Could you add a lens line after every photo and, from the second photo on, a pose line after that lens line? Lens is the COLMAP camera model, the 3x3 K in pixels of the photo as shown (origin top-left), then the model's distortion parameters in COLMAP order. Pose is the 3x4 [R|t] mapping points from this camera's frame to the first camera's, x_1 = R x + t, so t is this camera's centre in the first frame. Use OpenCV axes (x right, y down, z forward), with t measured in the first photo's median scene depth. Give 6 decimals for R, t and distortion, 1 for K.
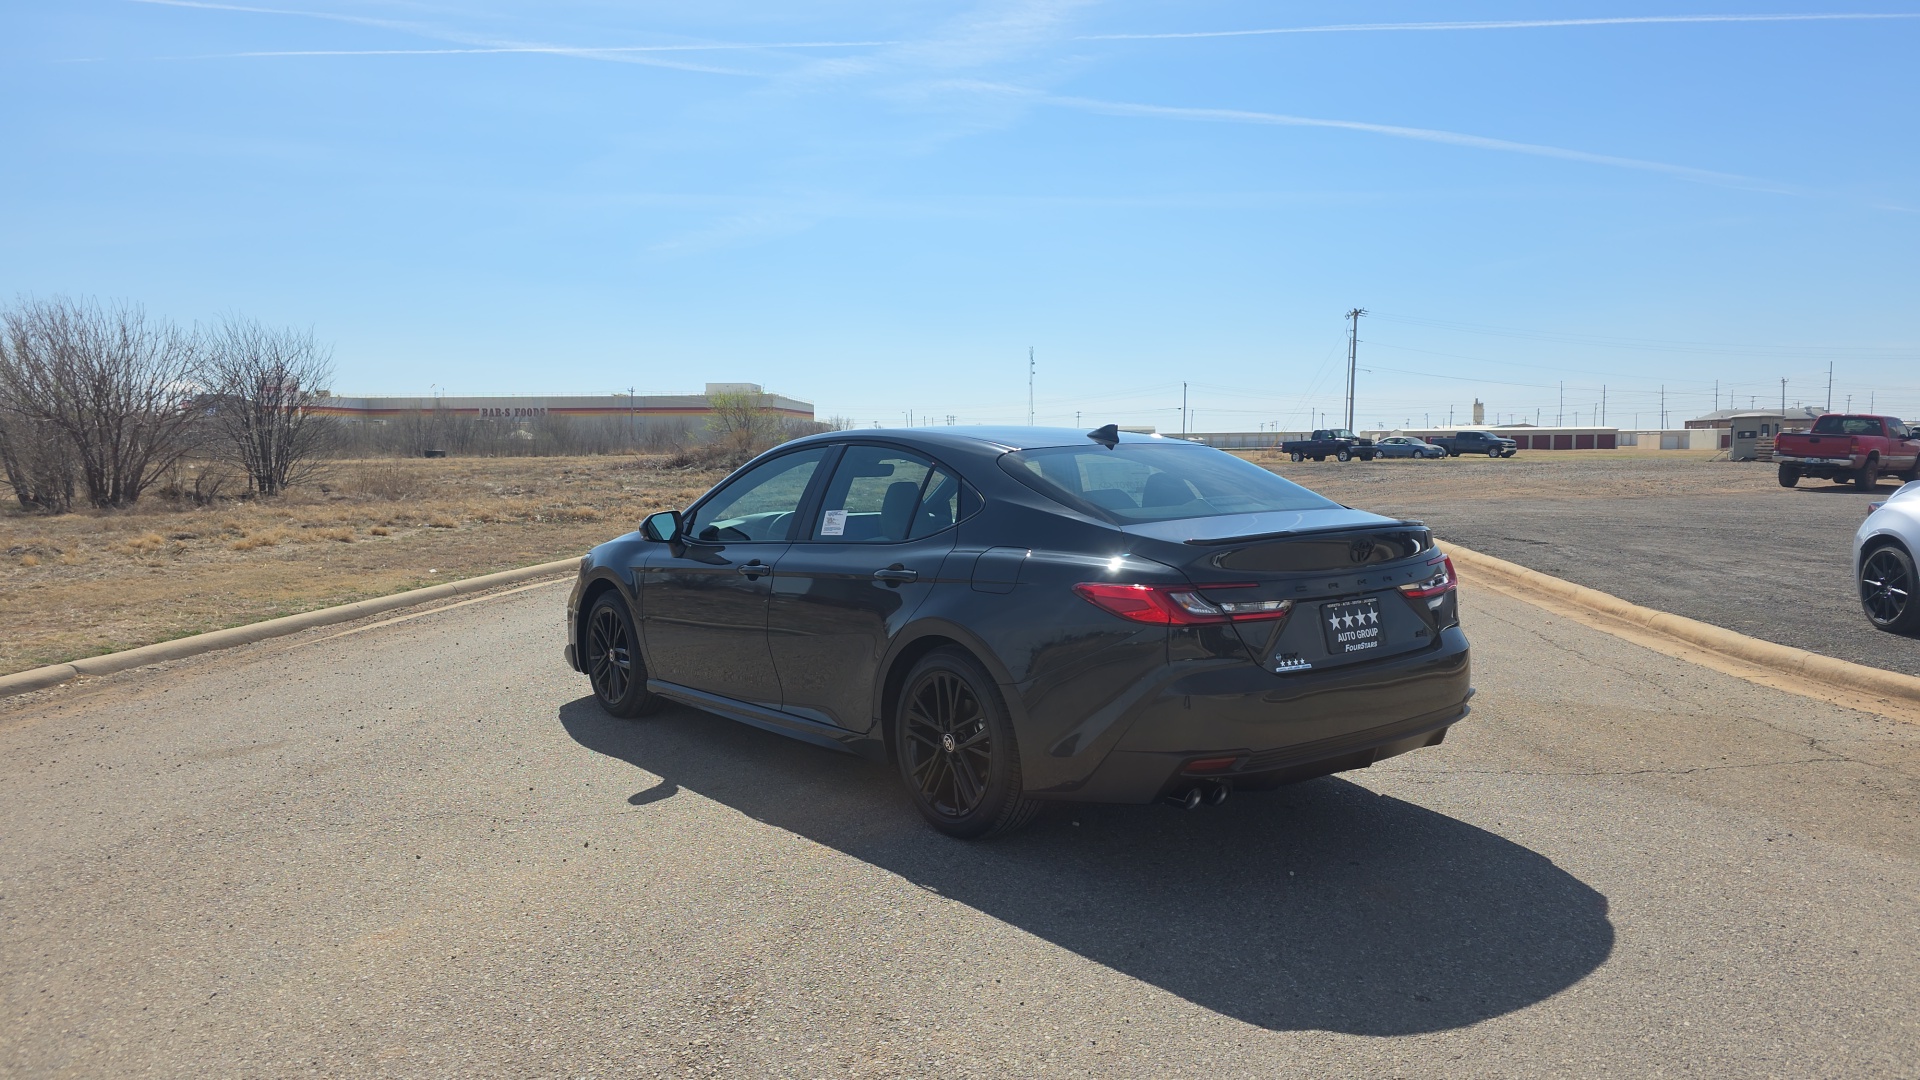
lens RADIAL K [[1299.4, 0, 992.3], [0, 1299.4, 550.7], [0, 0, 1]] dist [0.064284, -0.060740]
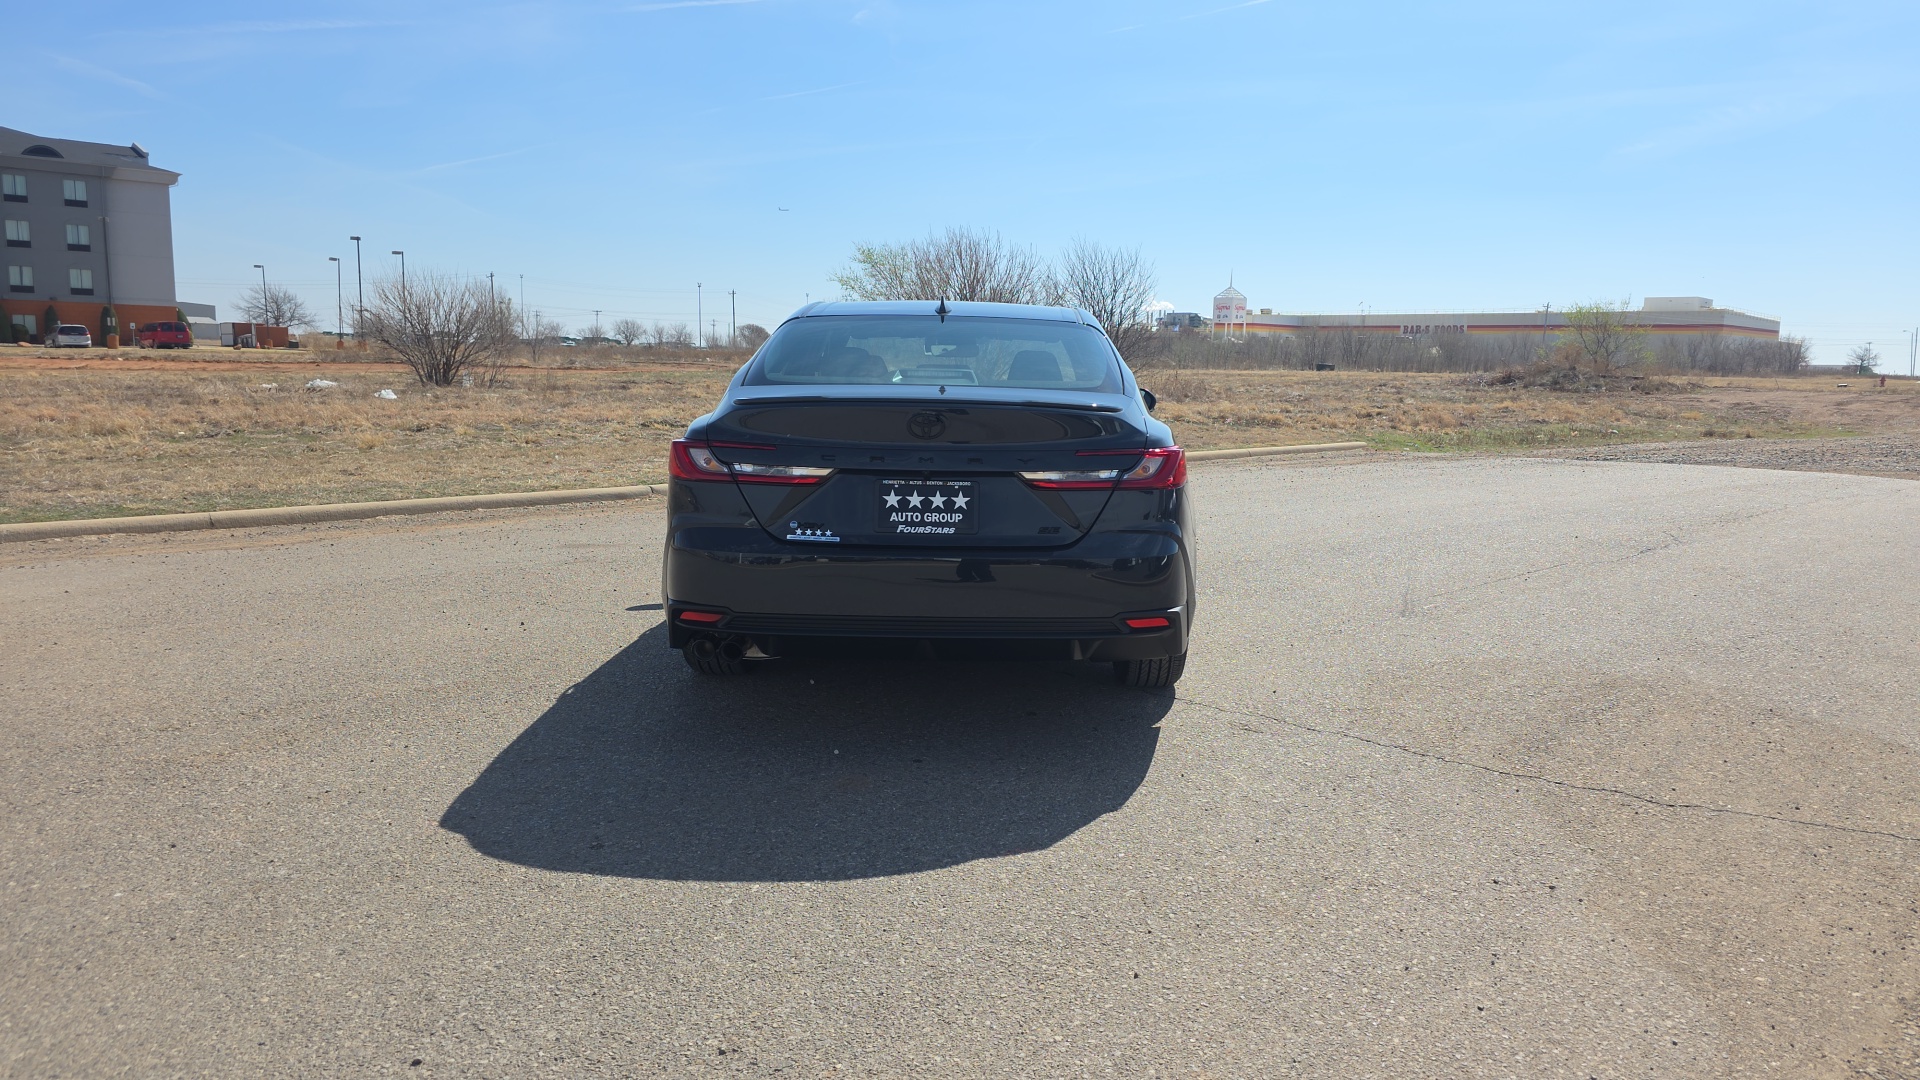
lens RADIAL K [[1299.4, 0, 1011.2], [0, 1299.4, 538.2], [0, 0, 1]] dist [0.064284, -0.060740]
pose [[0.770390, 0.111791, -0.627696, 0.861922], [-0.079576, 0.993669, 0.079303, 0.000958], [0.632588, -0.011145, 0.774409, 0.306147]]
